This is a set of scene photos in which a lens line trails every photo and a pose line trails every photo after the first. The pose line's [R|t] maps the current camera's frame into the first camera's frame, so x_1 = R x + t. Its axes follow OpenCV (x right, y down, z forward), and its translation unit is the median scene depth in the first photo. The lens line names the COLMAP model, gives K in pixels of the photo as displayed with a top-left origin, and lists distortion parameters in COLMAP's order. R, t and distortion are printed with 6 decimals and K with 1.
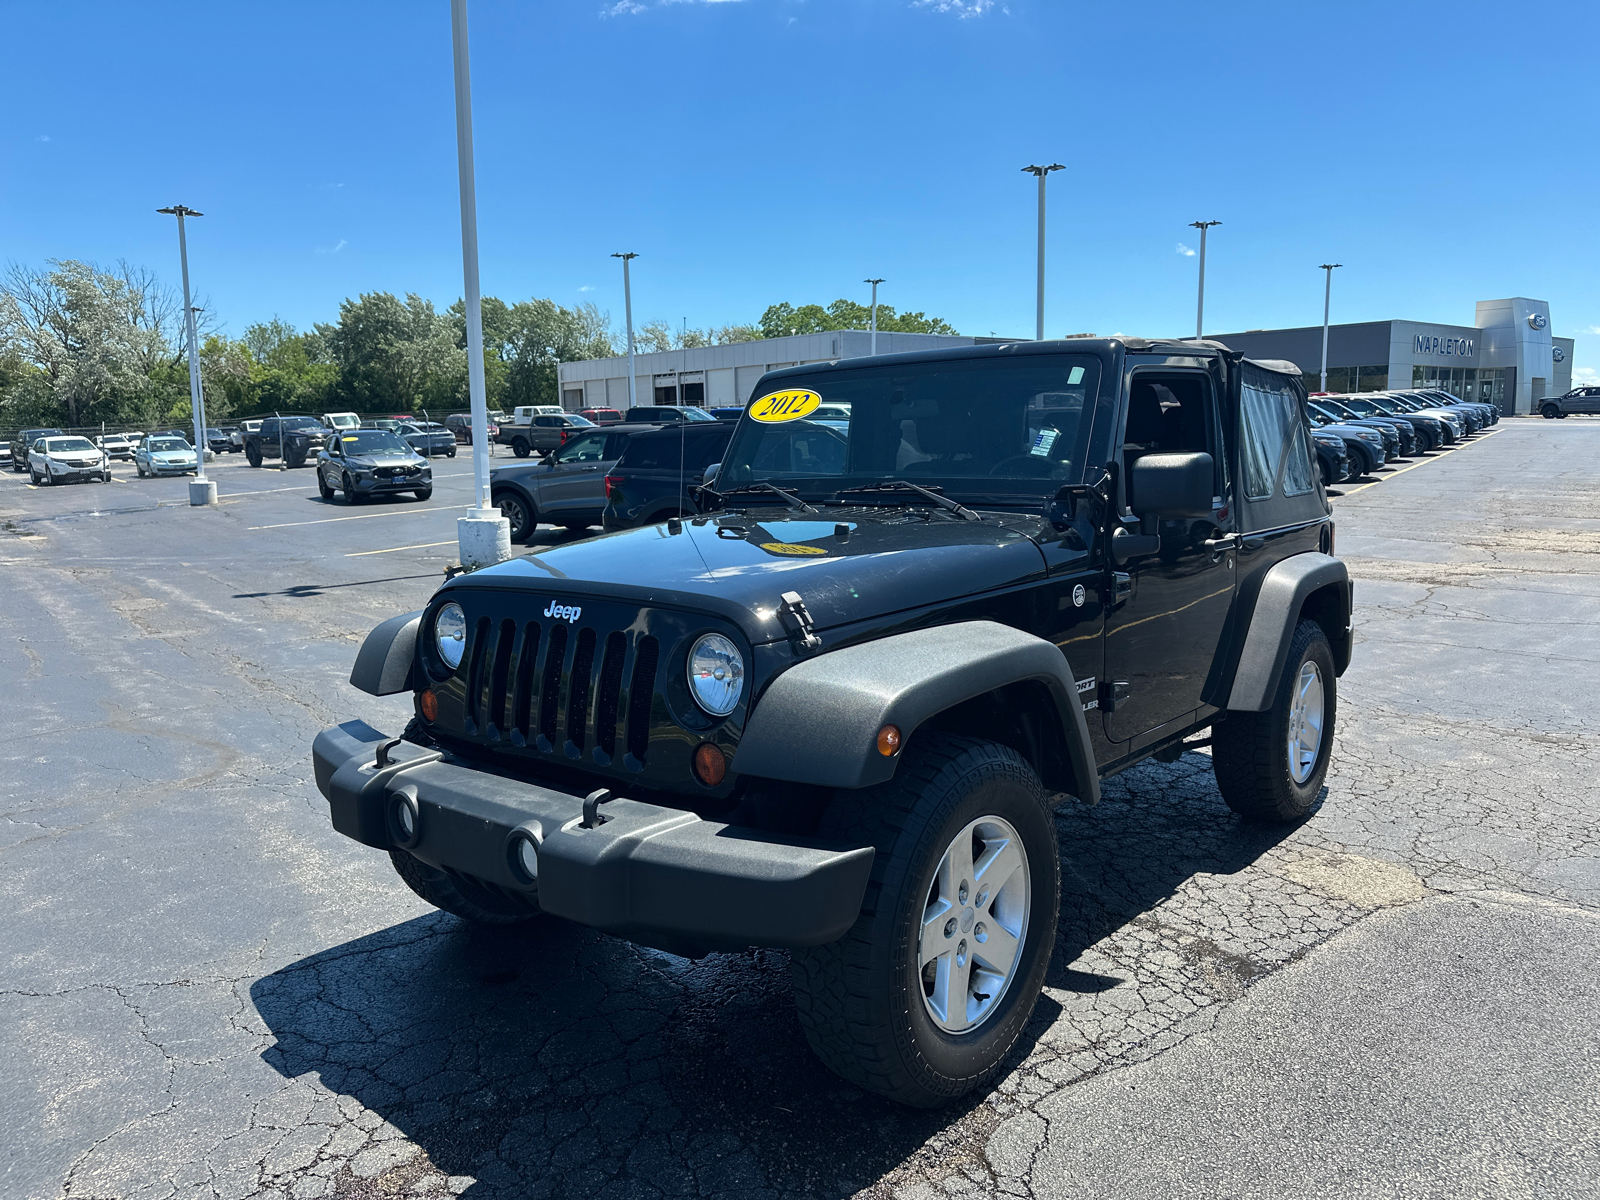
lens RADIAL K [[1120.8, 0, 796.4], [0, 1120.8, 599.9], [0, 0, 1]] dist [0.046320, -0.048332]
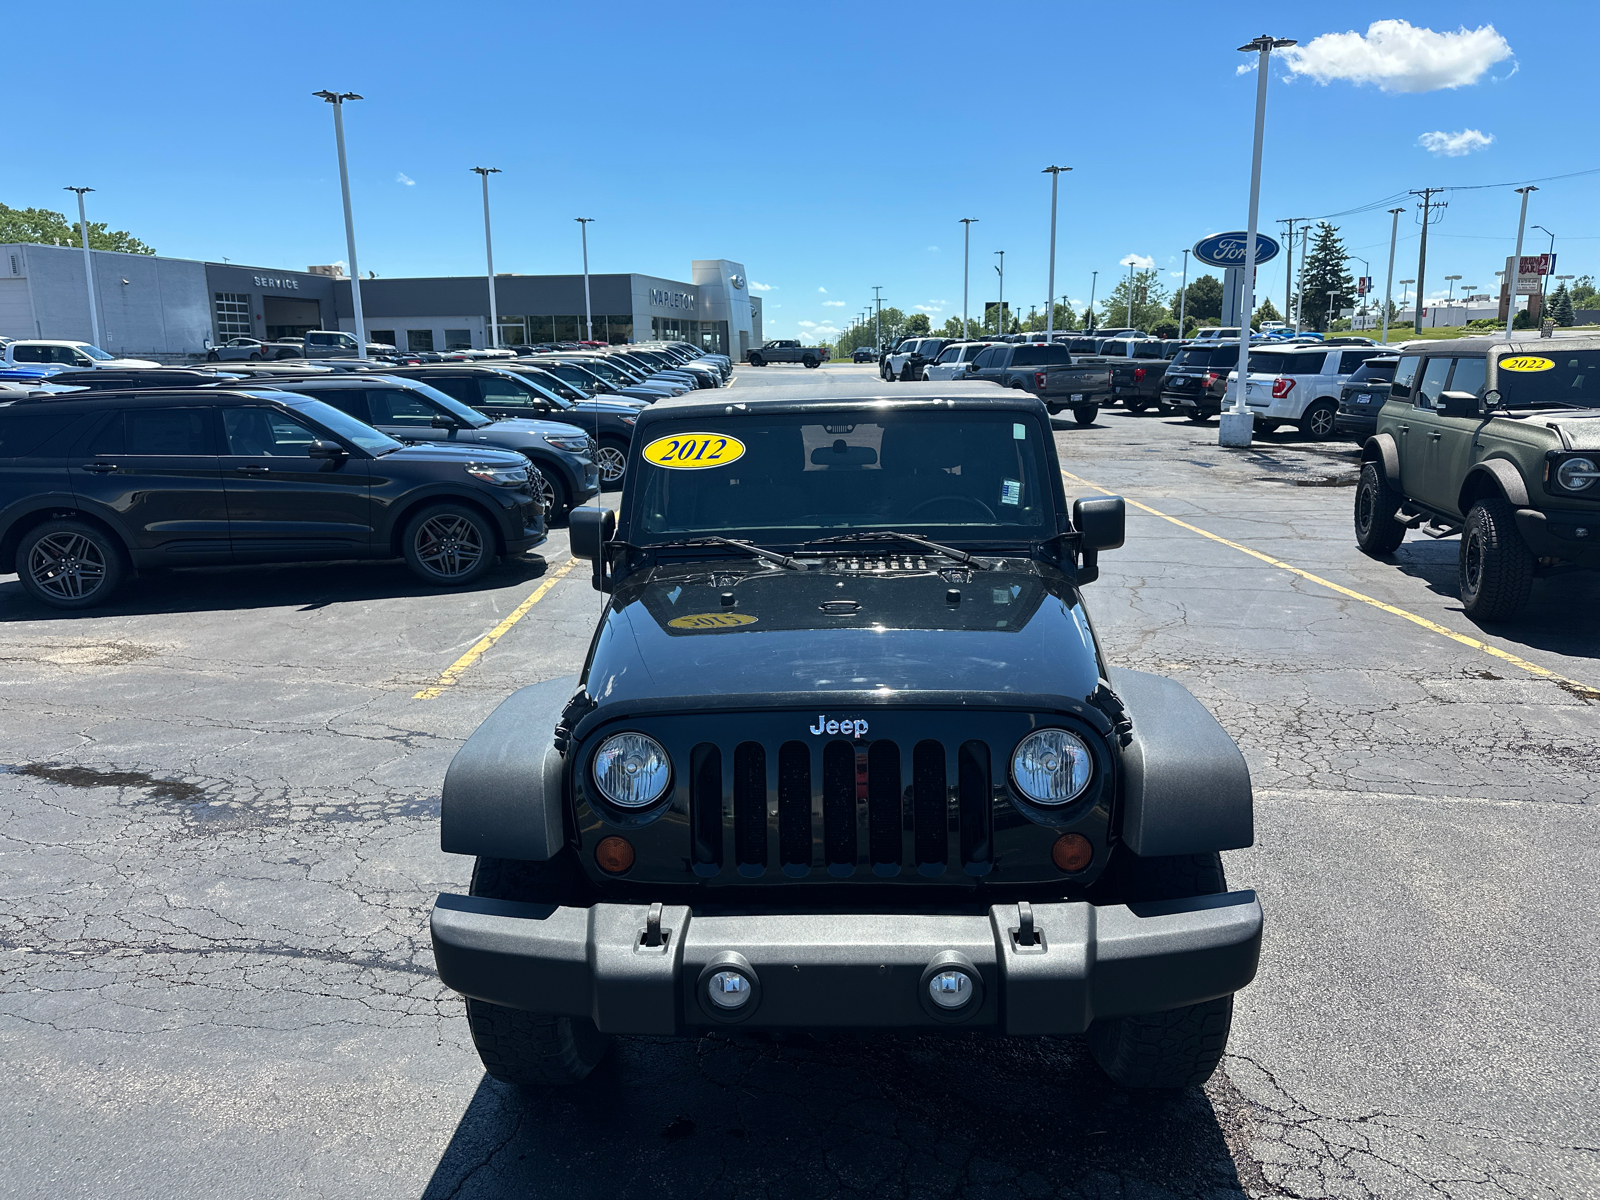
lens RADIAL K [[1120.8, 0, 797.8], [0, 1120.8, 599.5], [0, 0, 1]] dist [0.046320, -0.048332]
pose [[0.798405, -0.116484, 0.590746, -0.574465], [0.083896, 0.993060, 0.082427, -0.130138], [-0.596247, -0.016249, 0.802636, 0.193225]]
